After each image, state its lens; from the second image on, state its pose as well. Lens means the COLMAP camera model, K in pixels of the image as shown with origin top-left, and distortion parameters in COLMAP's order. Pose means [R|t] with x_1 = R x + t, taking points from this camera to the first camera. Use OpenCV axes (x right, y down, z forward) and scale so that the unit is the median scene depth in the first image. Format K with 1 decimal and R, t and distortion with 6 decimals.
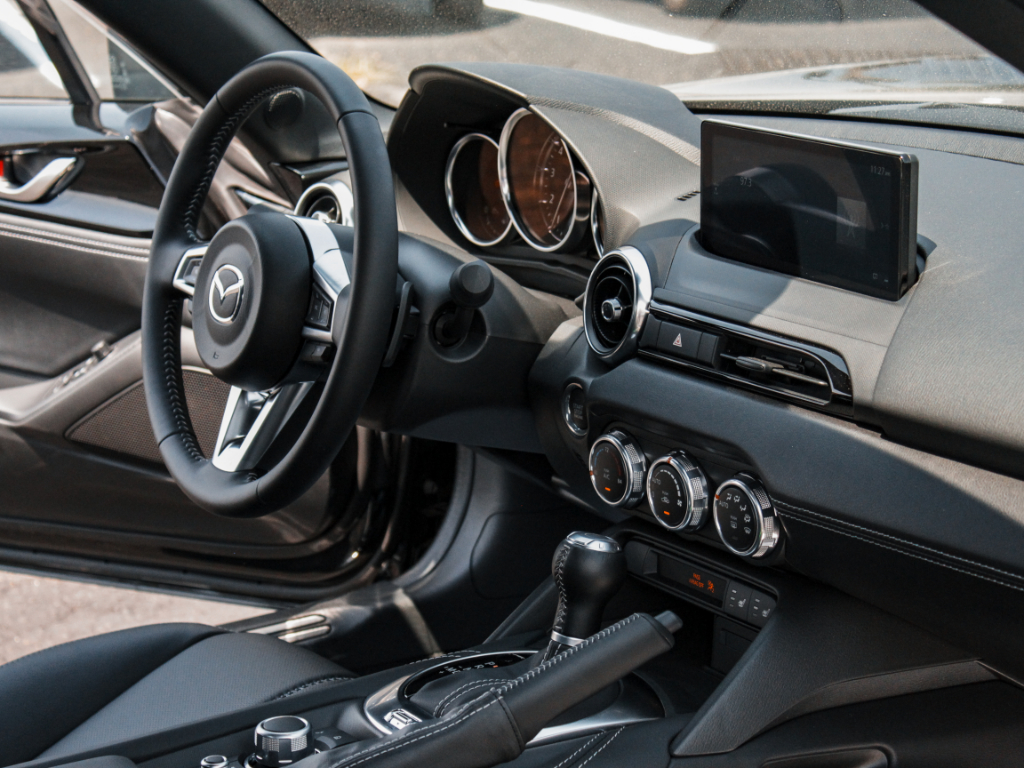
lens RADIAL K [[2328.2, 0, 512.7], [0, 2328.2, 386.2], [0, 0, 1]] dist [0.053379, 0.000000]
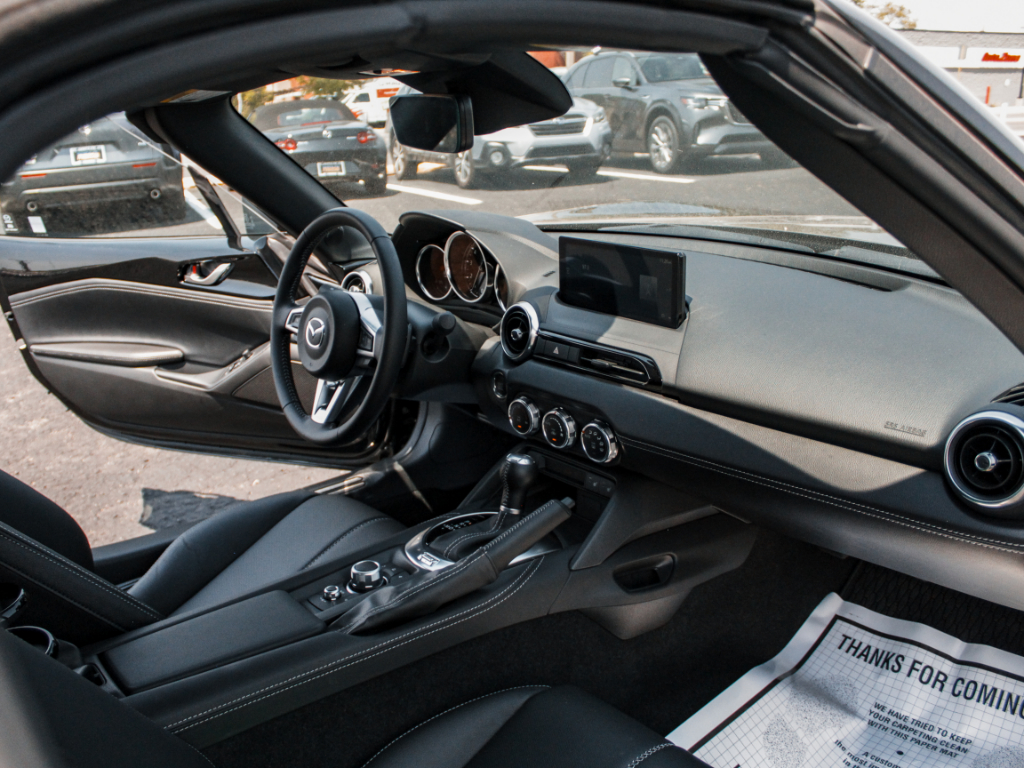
lens RADIAL K [[914.7, 0, 490.1], [0, 914.7, 385.4], [0, 0, 1]] dist [-0.124833, 0.028985]
pose [[0.994224, -0.047048, 0.096463, -0.053982], [0.041808, 0.997575, 0.055642, -0.032688], [-0.098847, -0.051287, 0.993780, 0.230057]]
